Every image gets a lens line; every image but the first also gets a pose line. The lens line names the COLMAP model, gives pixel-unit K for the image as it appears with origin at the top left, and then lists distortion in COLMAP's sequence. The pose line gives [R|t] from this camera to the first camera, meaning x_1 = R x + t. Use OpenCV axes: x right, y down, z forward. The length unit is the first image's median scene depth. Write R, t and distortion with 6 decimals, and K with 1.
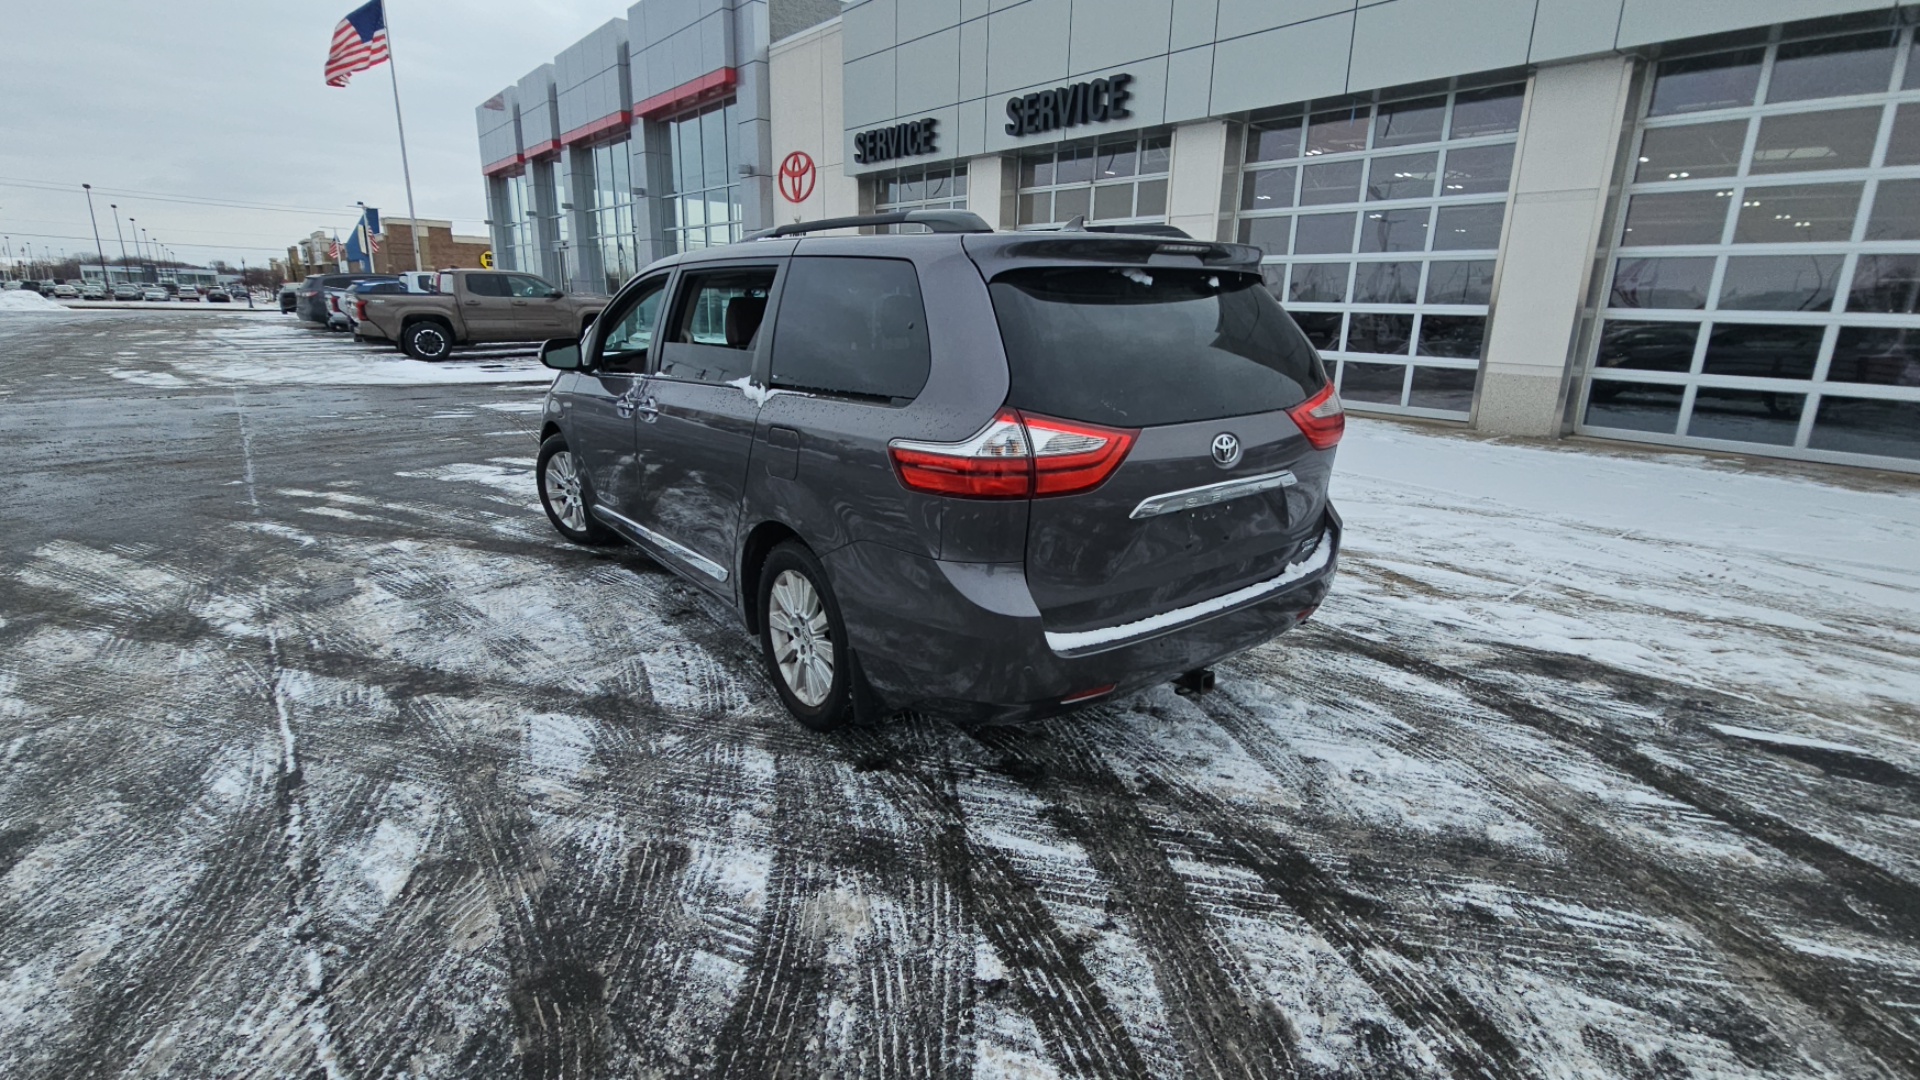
lens RADIAL K [[890.5, 0, 981.1], [0, 890.5, 536.3], [0, 0, 1]] dist [0.002927, -0.001161]
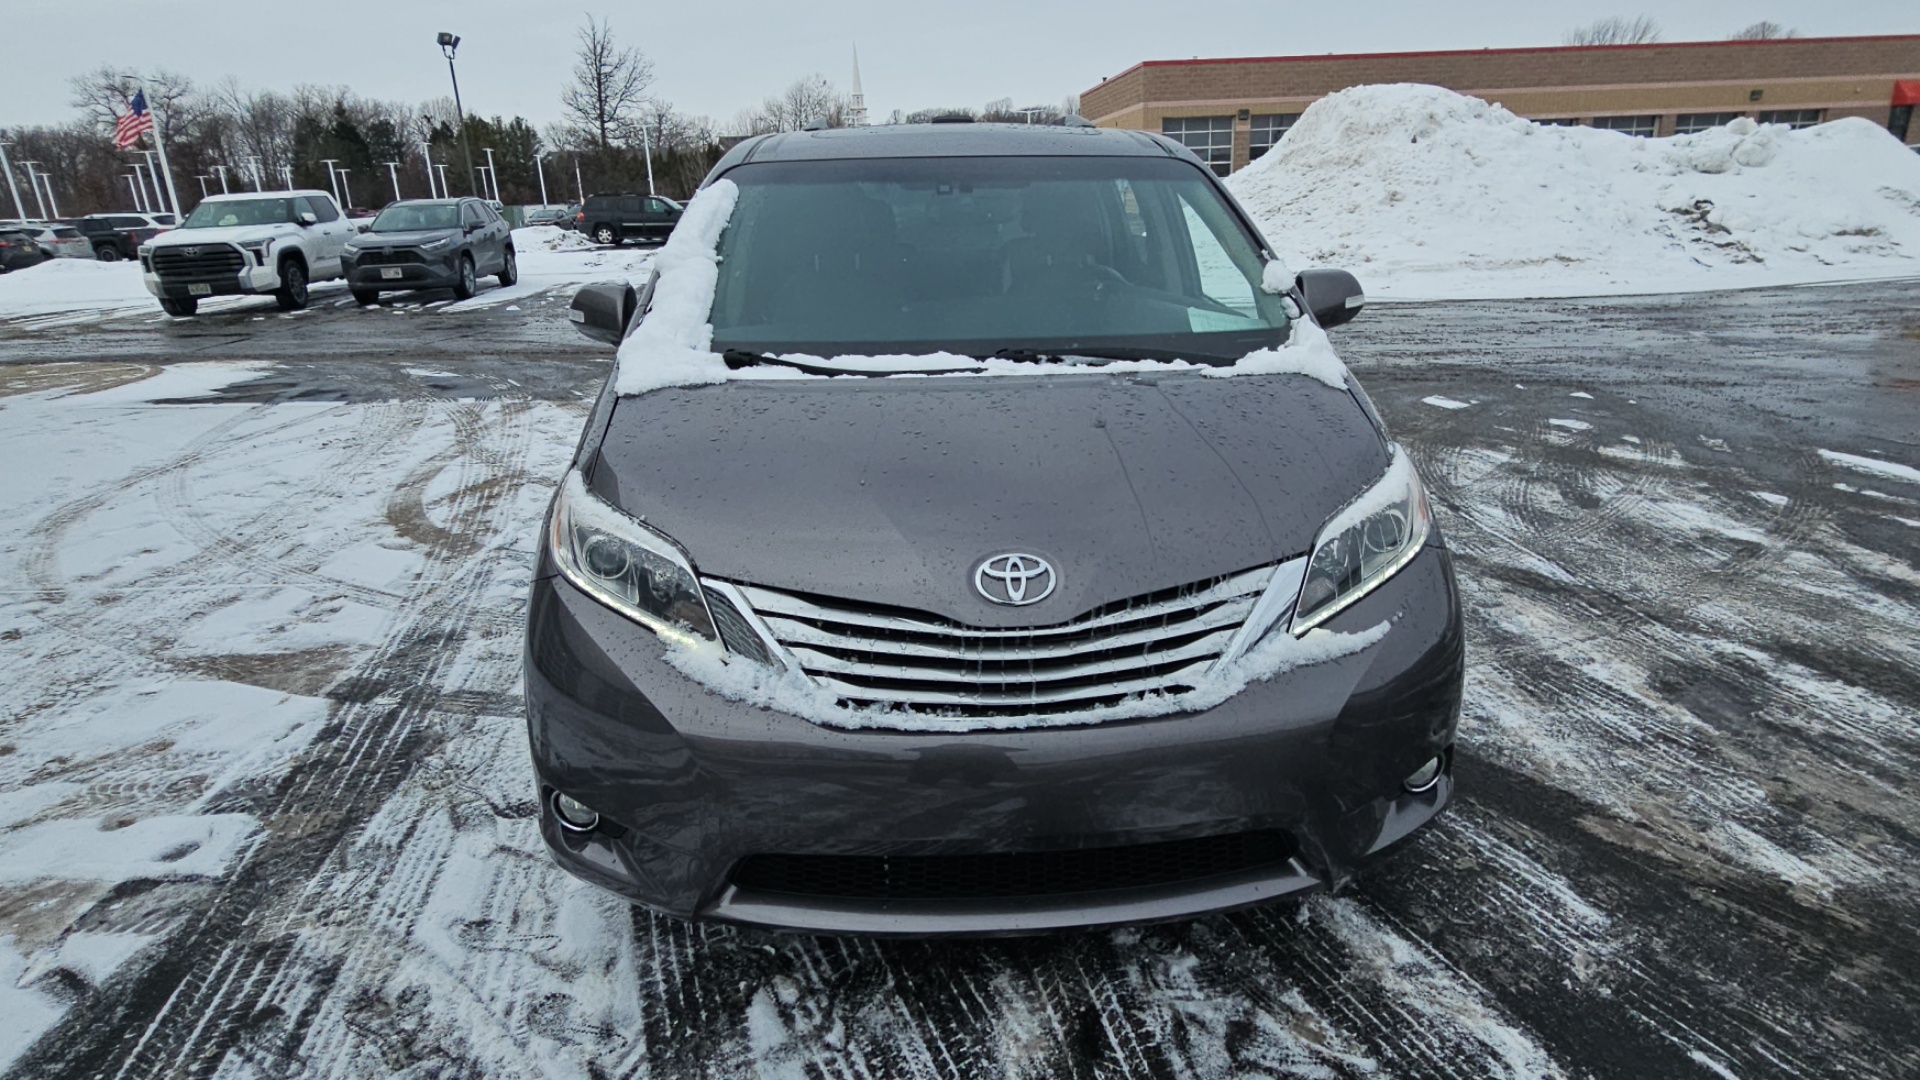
lens RADIAL K [[1086.3, 0, 979.6], [0, 1086.3, 545.9], [0, 0, 1]] dist [0.002697, -0.000545]
pose [[-0.819242, -0.177381, 0.545325, -0.997807], [0.158752, 0.843637, 0.512907, -0.660790], [-0.551036, 0.506766, -0.662983, 2.382428]]
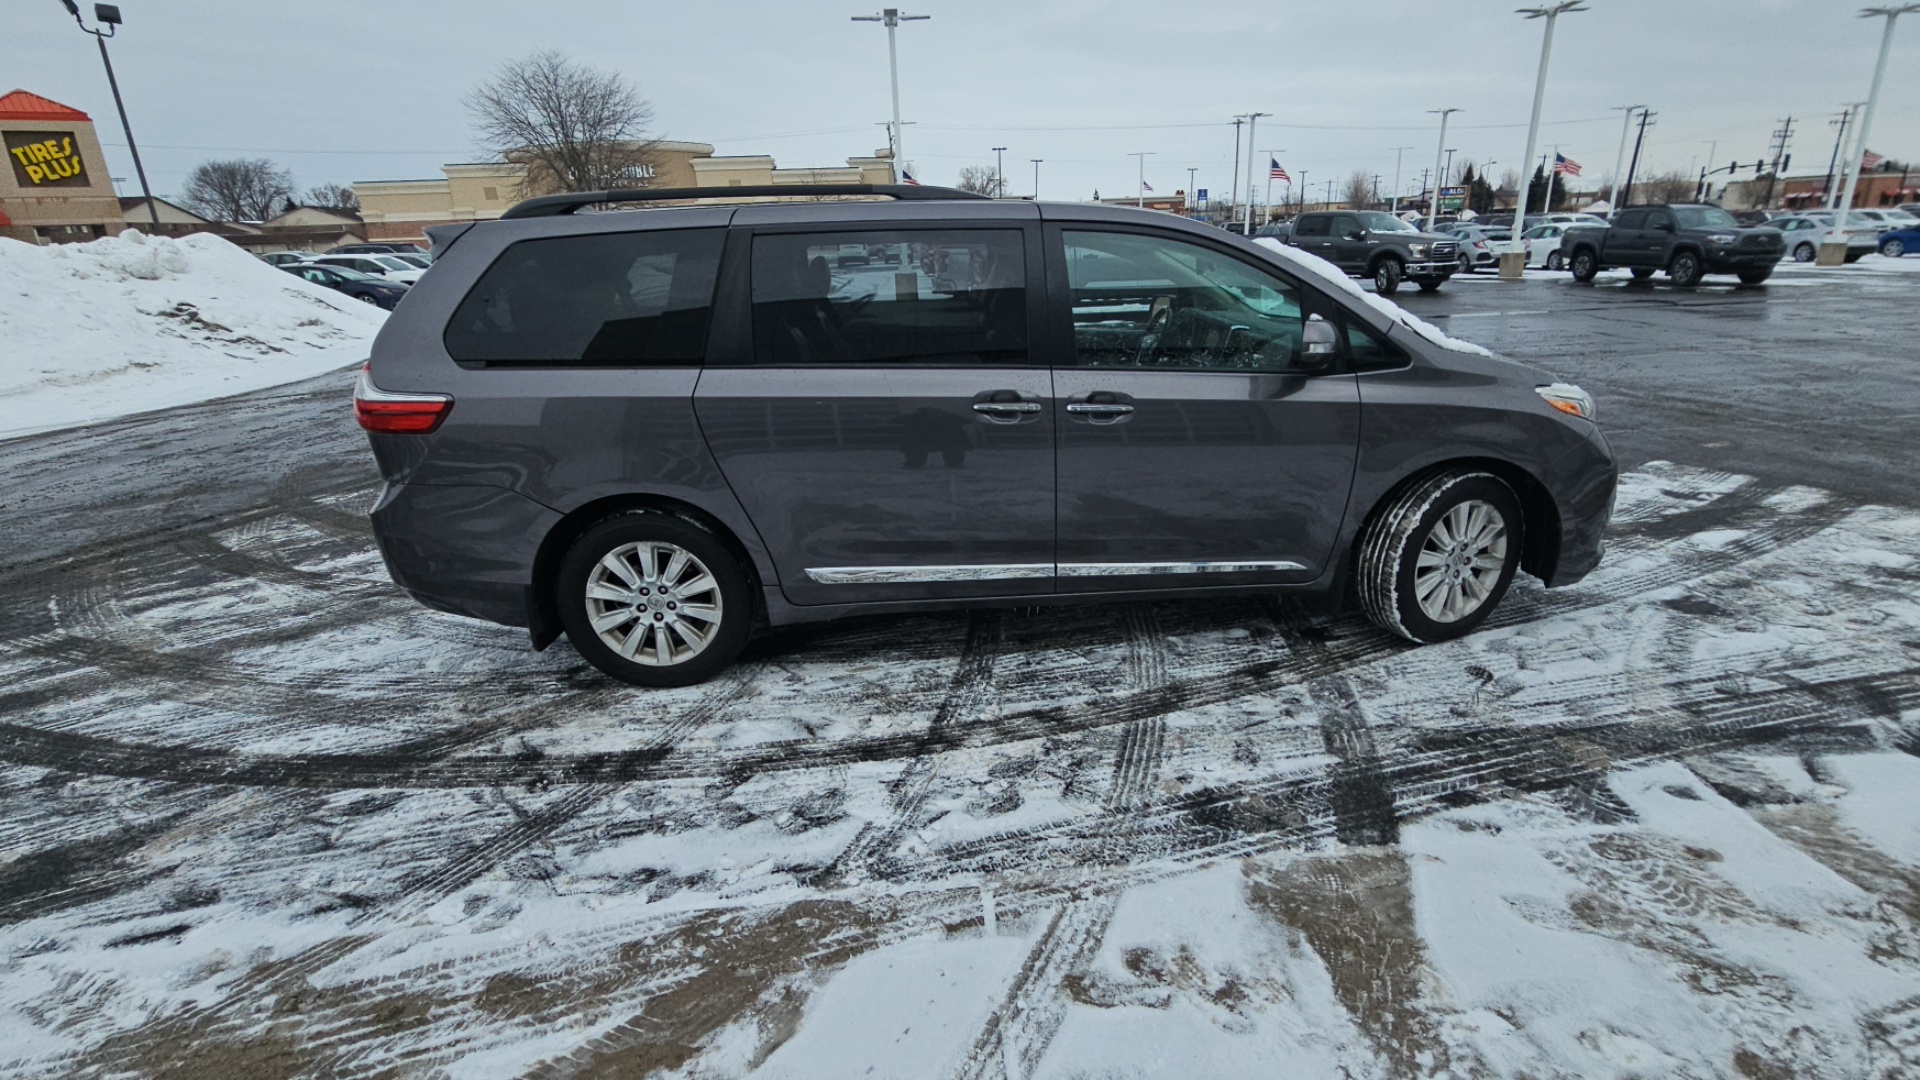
lens RADIAL K [[890.5, 0, 981.1], [0, 890.5, 536.3], [0, 0, 1]] dist [0.002927, -0.001161]
pose [[-0.570378, 0.258456, -0.779660, 0.821350], [-0.190952, 0.881475, 0.431903, -0.559606], [0.798878, 0.395225, -0.453421, 2.059786]]
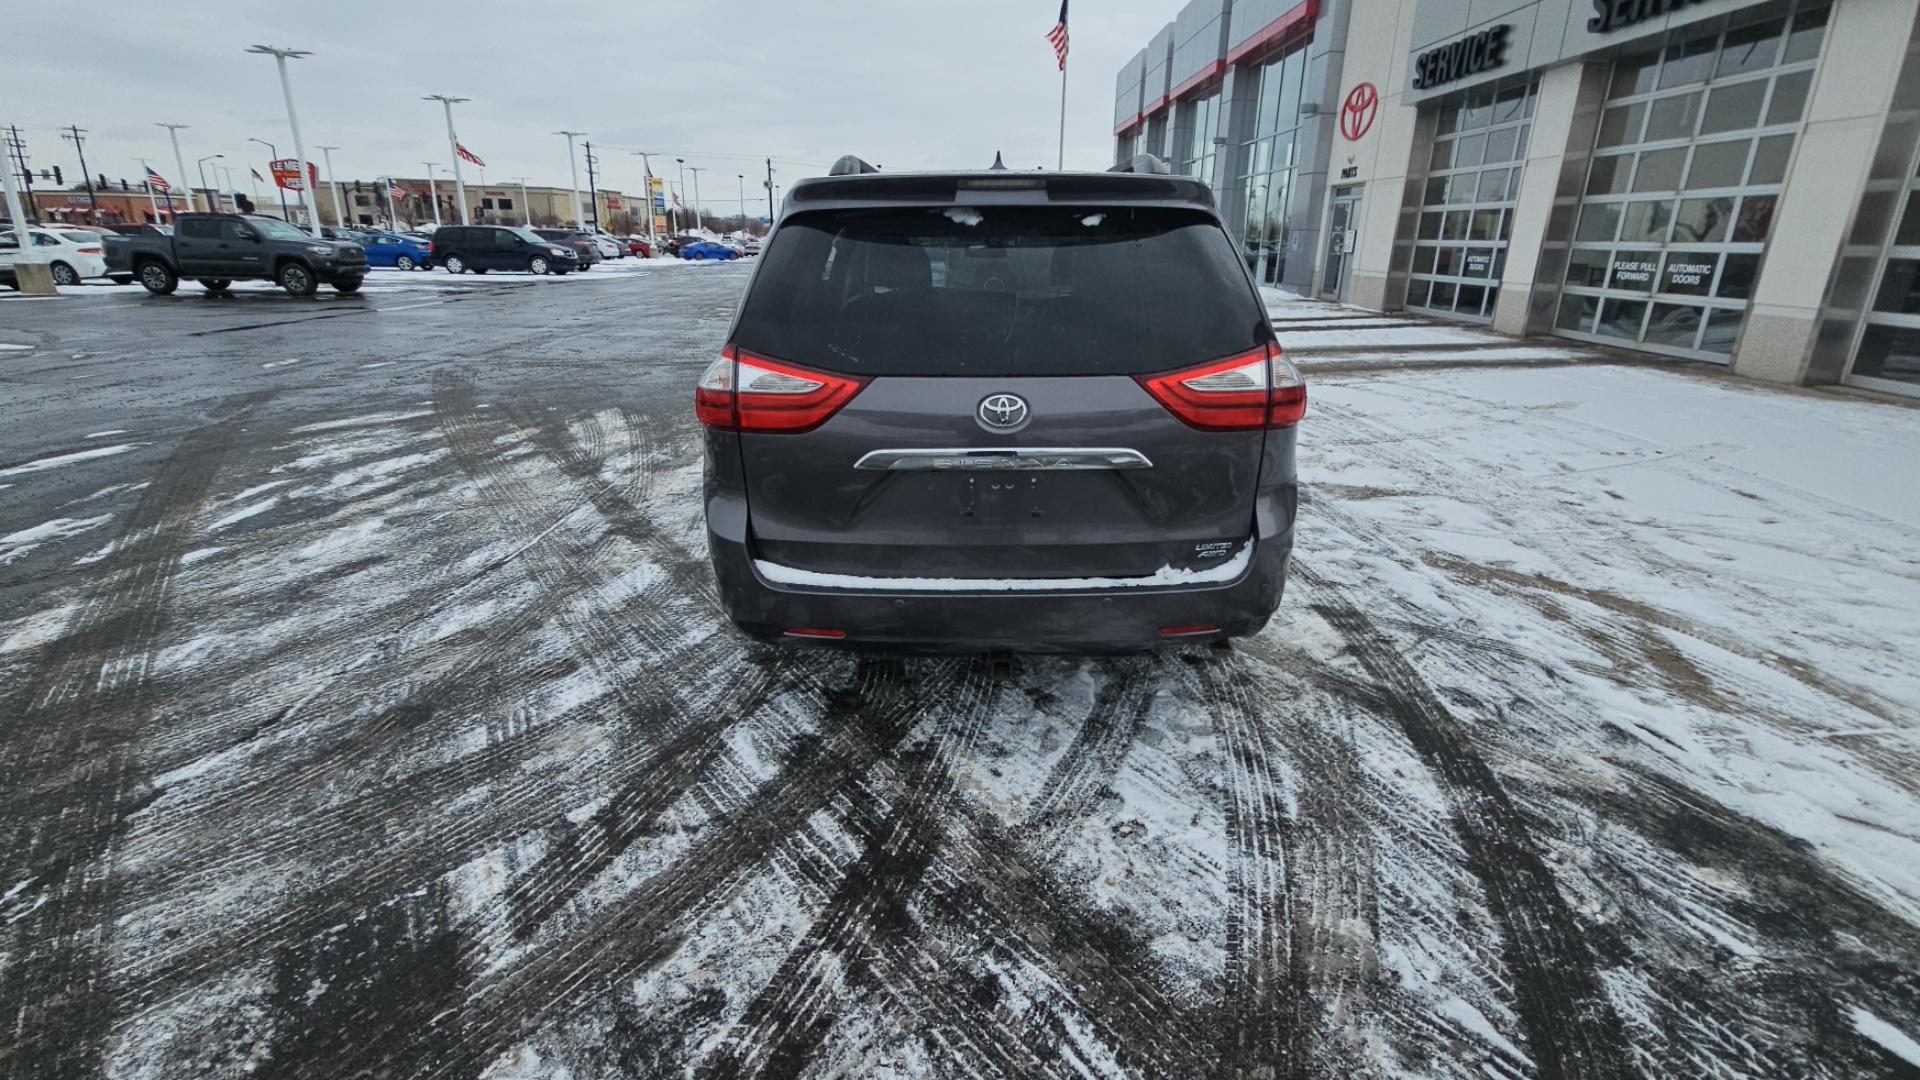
lens RADIAL K [[886.3, 0, 980.3], [0, 886.3, 543.0], [0, 0, 1]] dist [0.006831, -0.004317]
pose [[0.787411, 0.189481, -0.586584, 0.681179], [-0.154413, 0.981876, 0.109891, -0.053844], [0.596775, 0.004047, 0.802398, 0.234421]]
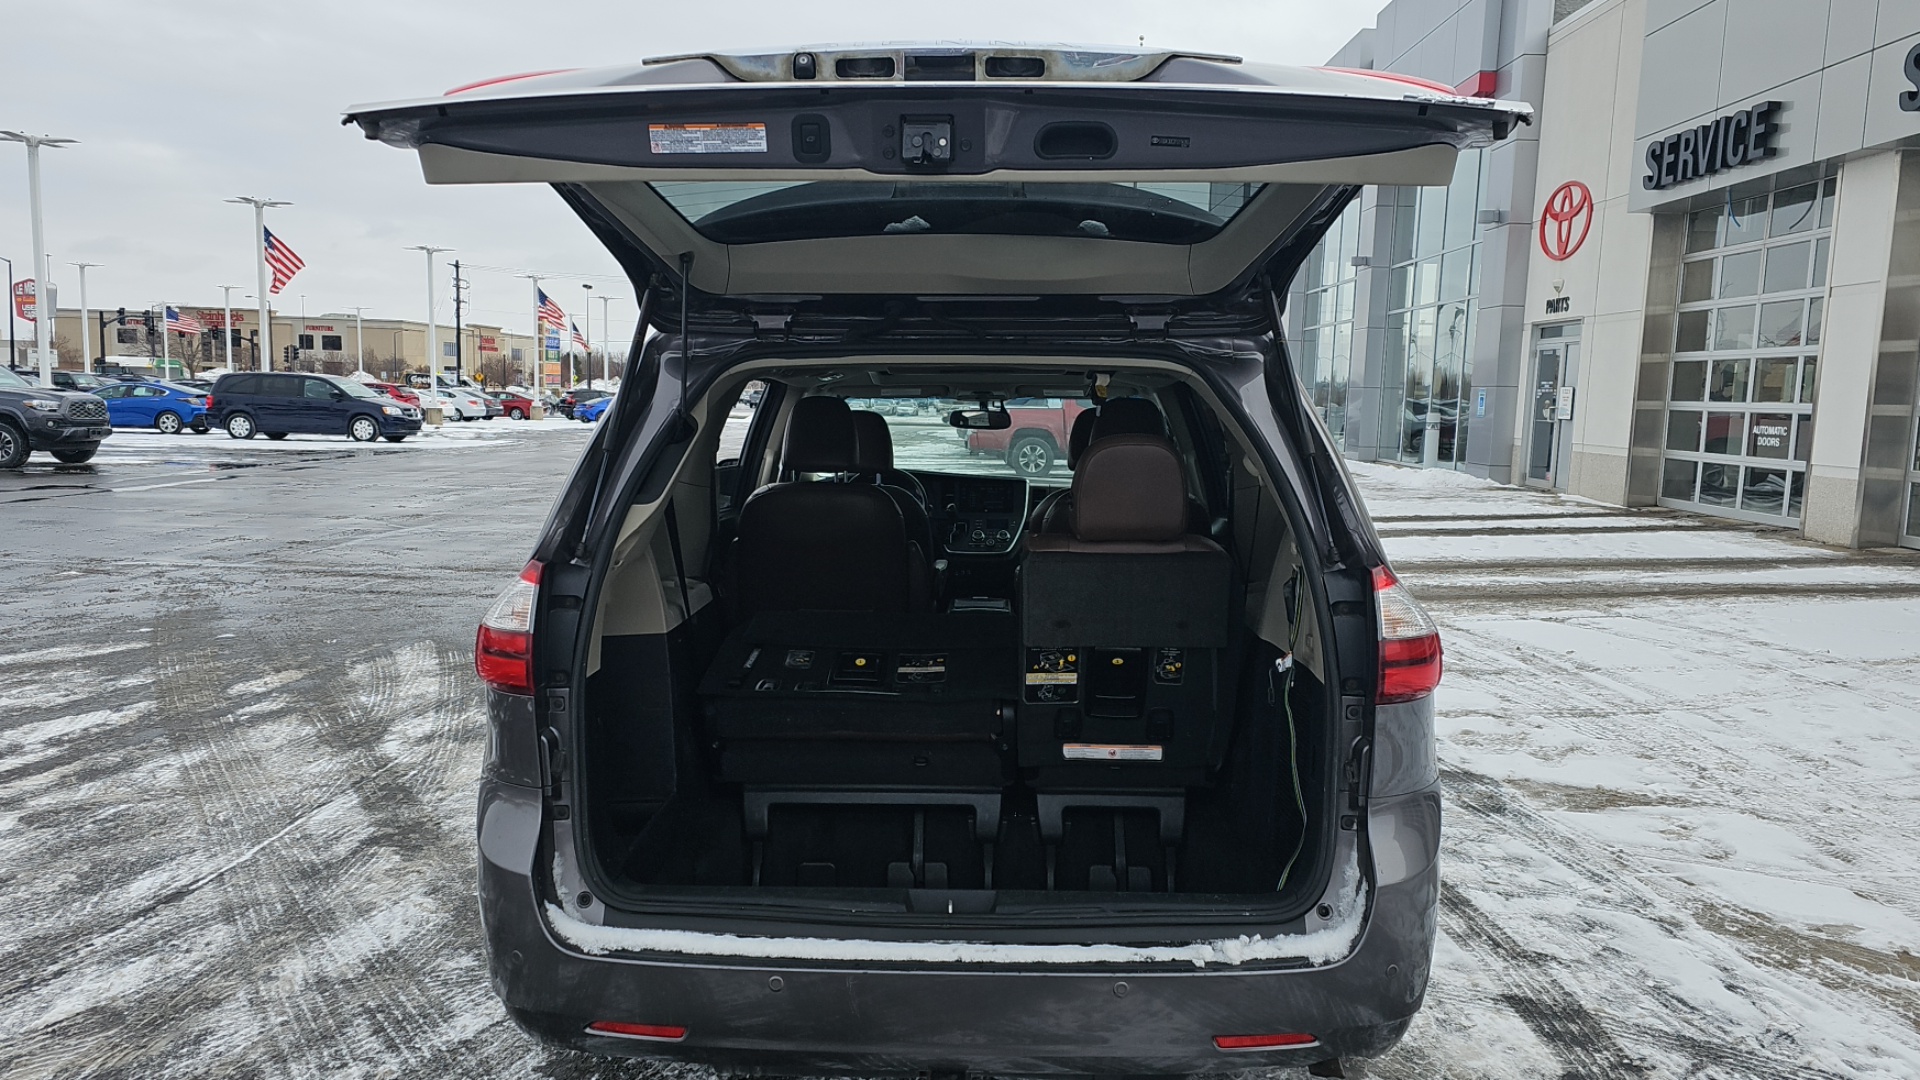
lens RADIAL K [[1361.9, 0, 957.7], [0, 1361.9, 551.4], [0, 0, 1]] dist [0.079371, -0.058796]
pose [[0.760059, 0.067495, -0.646340, 0.706480], [-0.169433, 0.980774, -0.096824, -0.075796], [0.627378, 0.183103, 0.756882, 0.287678]]
